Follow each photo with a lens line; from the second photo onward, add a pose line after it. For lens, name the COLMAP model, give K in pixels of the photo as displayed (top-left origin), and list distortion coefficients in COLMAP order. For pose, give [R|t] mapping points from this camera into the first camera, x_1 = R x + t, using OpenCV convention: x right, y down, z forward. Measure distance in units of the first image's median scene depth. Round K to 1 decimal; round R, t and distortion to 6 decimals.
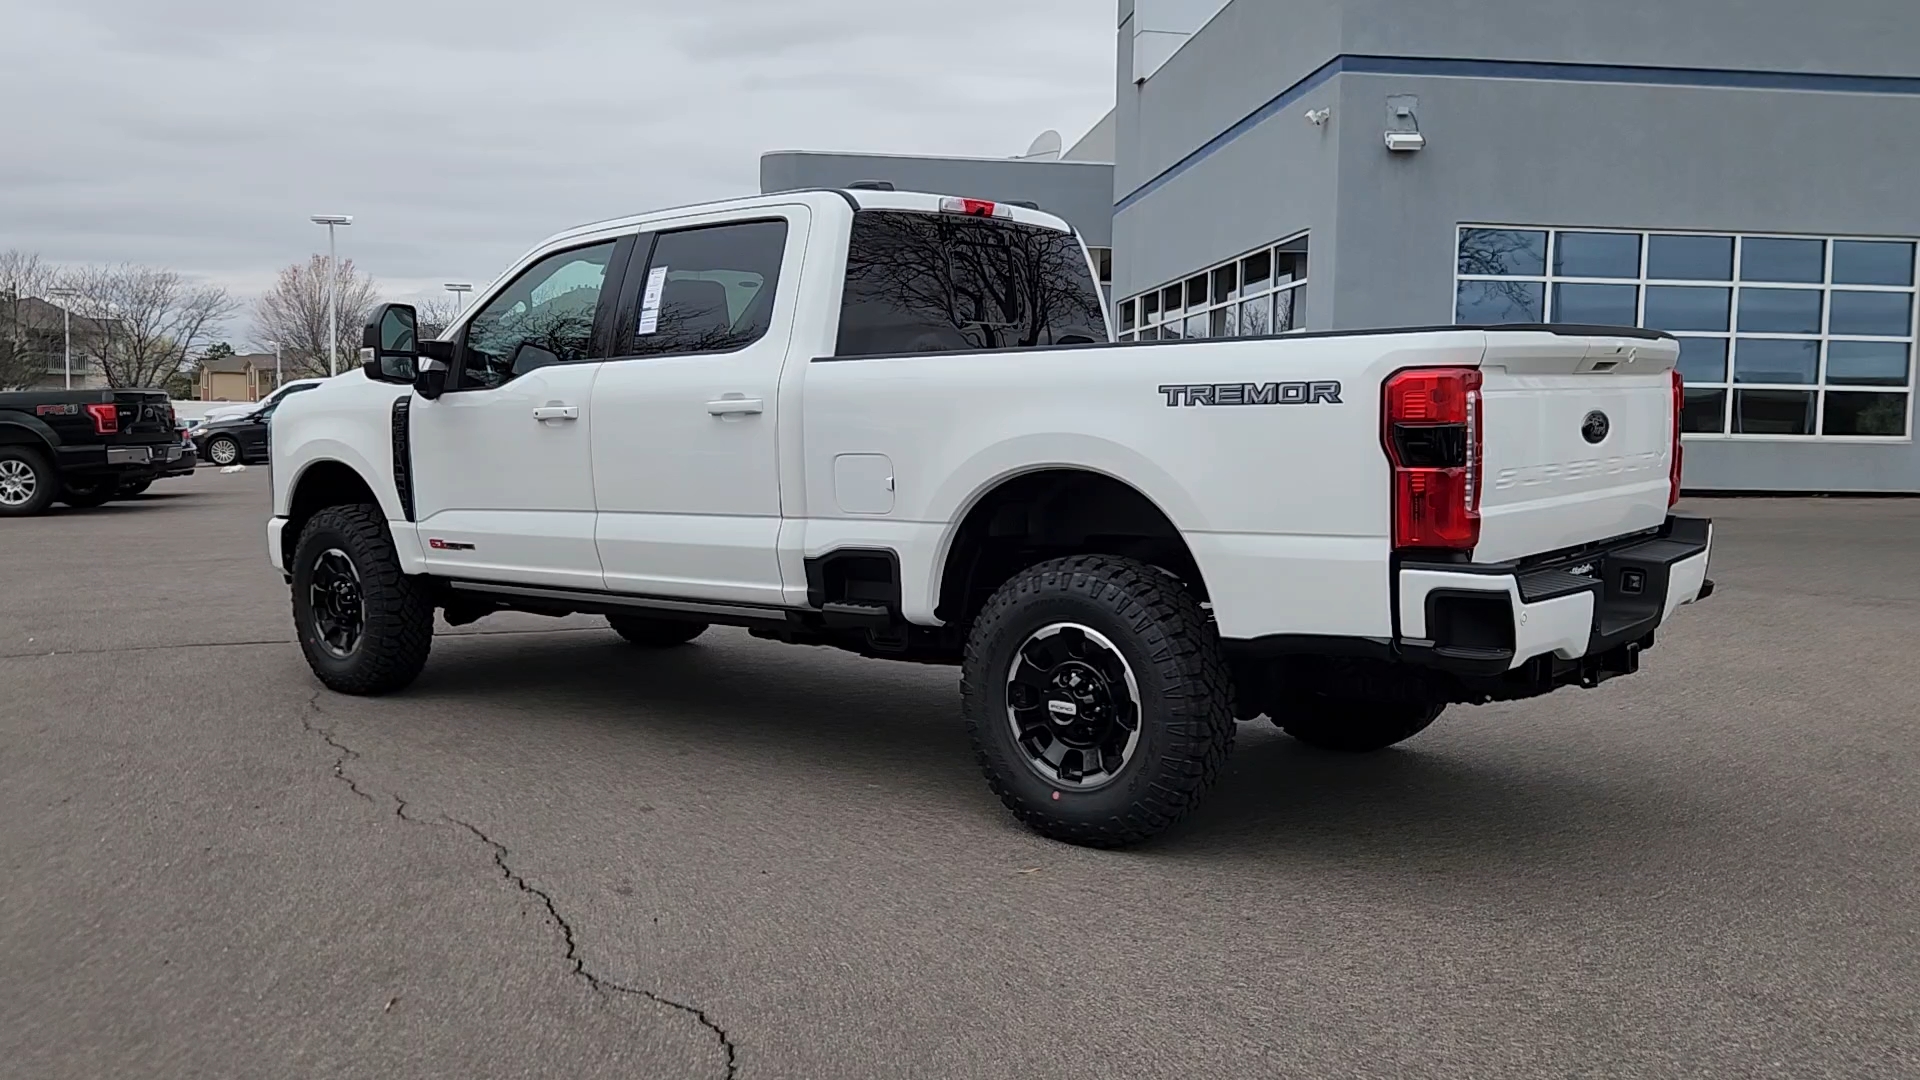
lens RADIAL K [[1628.6, 0, 958.6], [0, 1628.6, 544.5], [0, 0, 1]] dist [0.040855, -0.028858]
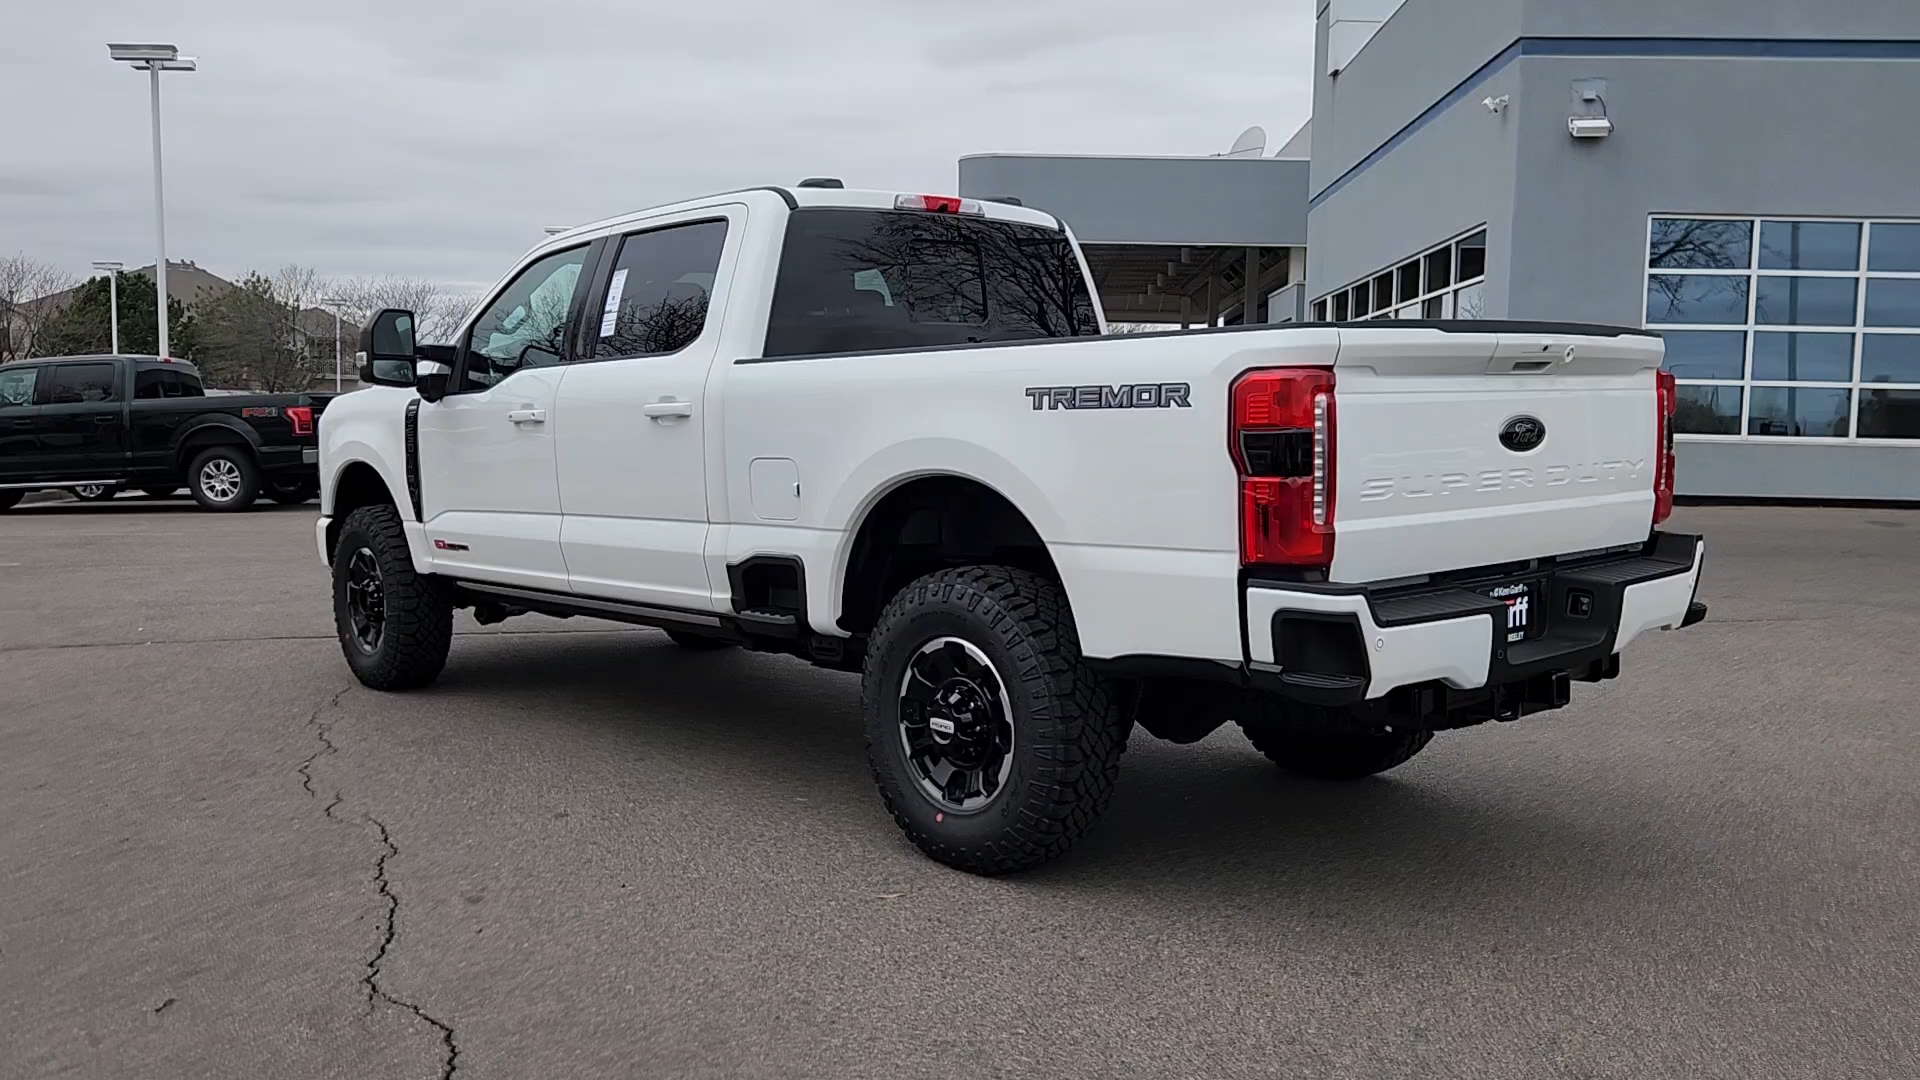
lens RADIAL K [[1628.6, 0, 955.3], [0, 1628.6, 546.9], [0, 0, 1]] dist [0.040855, -0.028858]
pose [[0.989064, 0.013050, -0.146909, 0.183240], [-0.013085, 0.999914, 0.000724, -0.004625], [0.146906, 0.001207, 0.989150, 0.050291]]
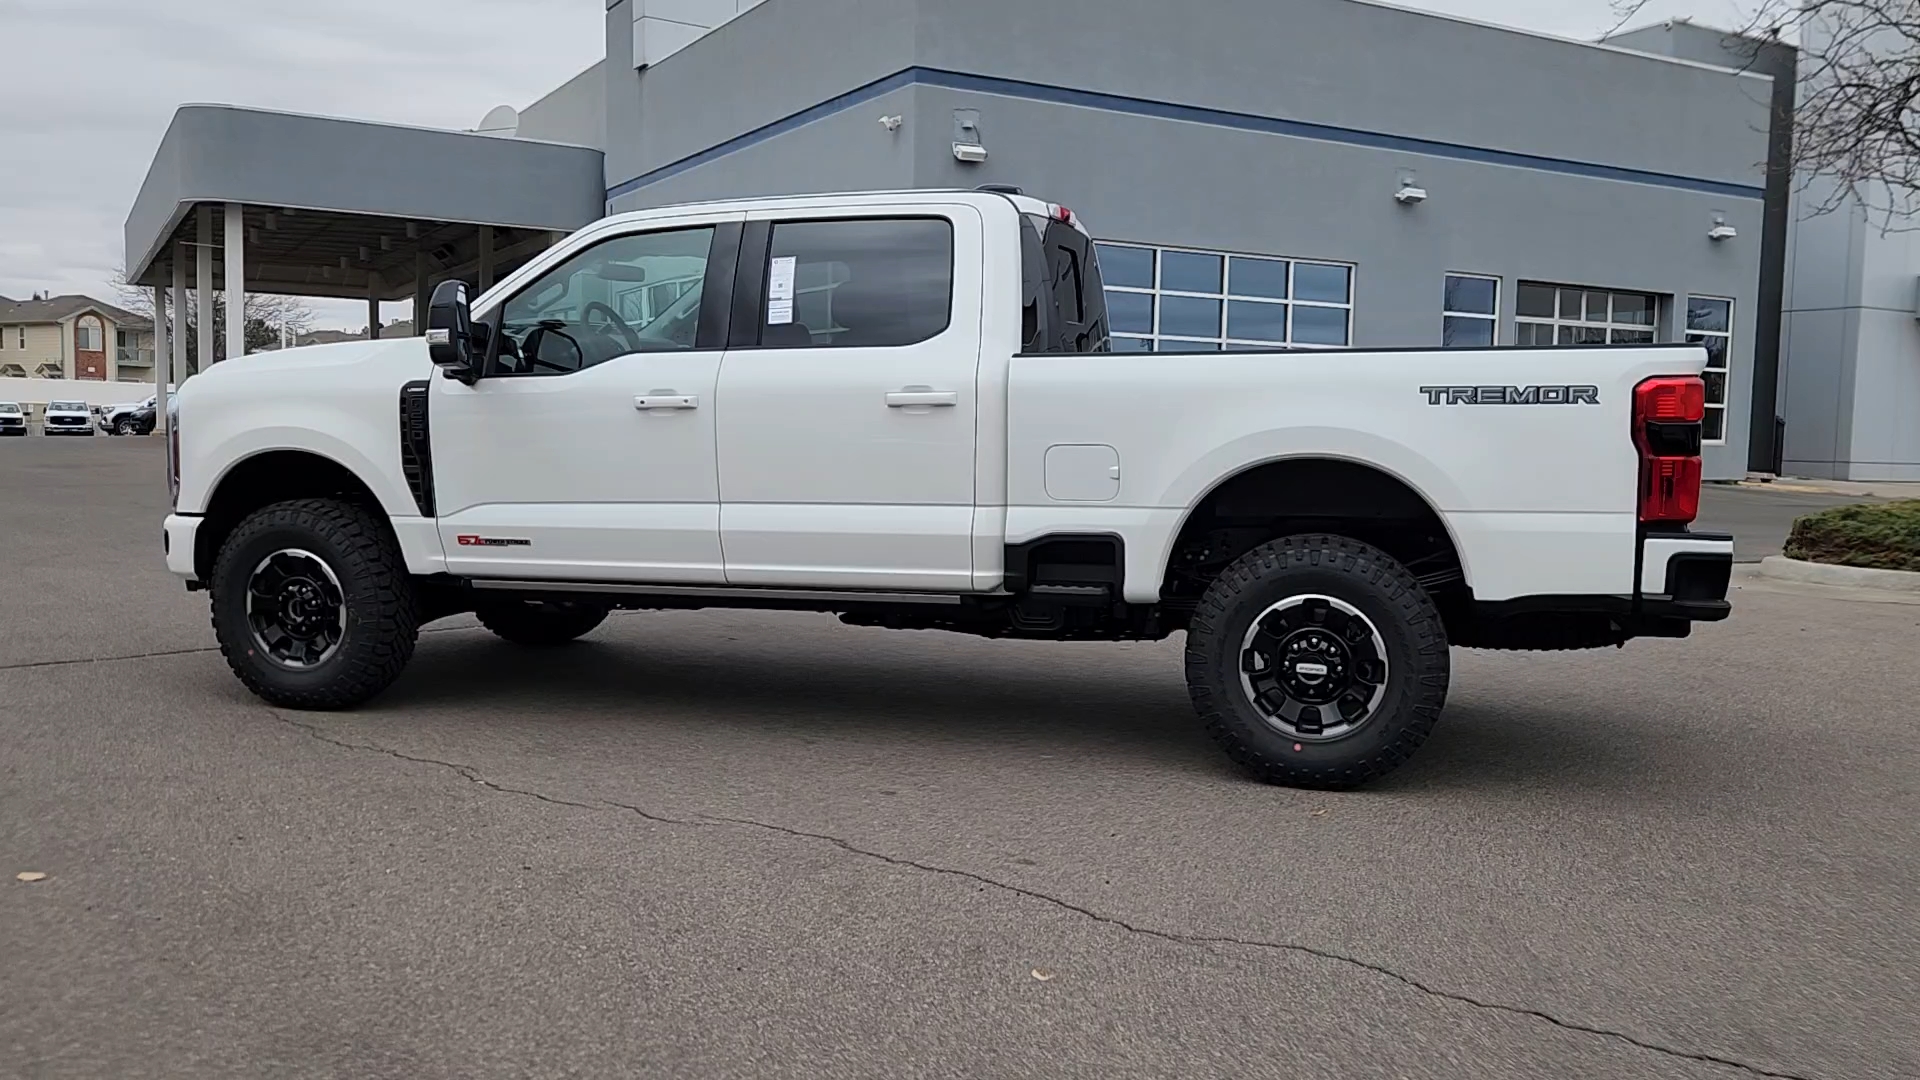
lens RADIAL K [[1628.6, 0, 964.7], [0, 1628.6, 542.8], [0, 0, 1]] dist [0.040855, -0.028858]
pose [[0.921721, -0.022325, 0.387211, -0.520133], [0.019912, 0.999749, 0.010244, -0.003598], [-0.387342, -0.001732, 0.921934, 0.040761]]
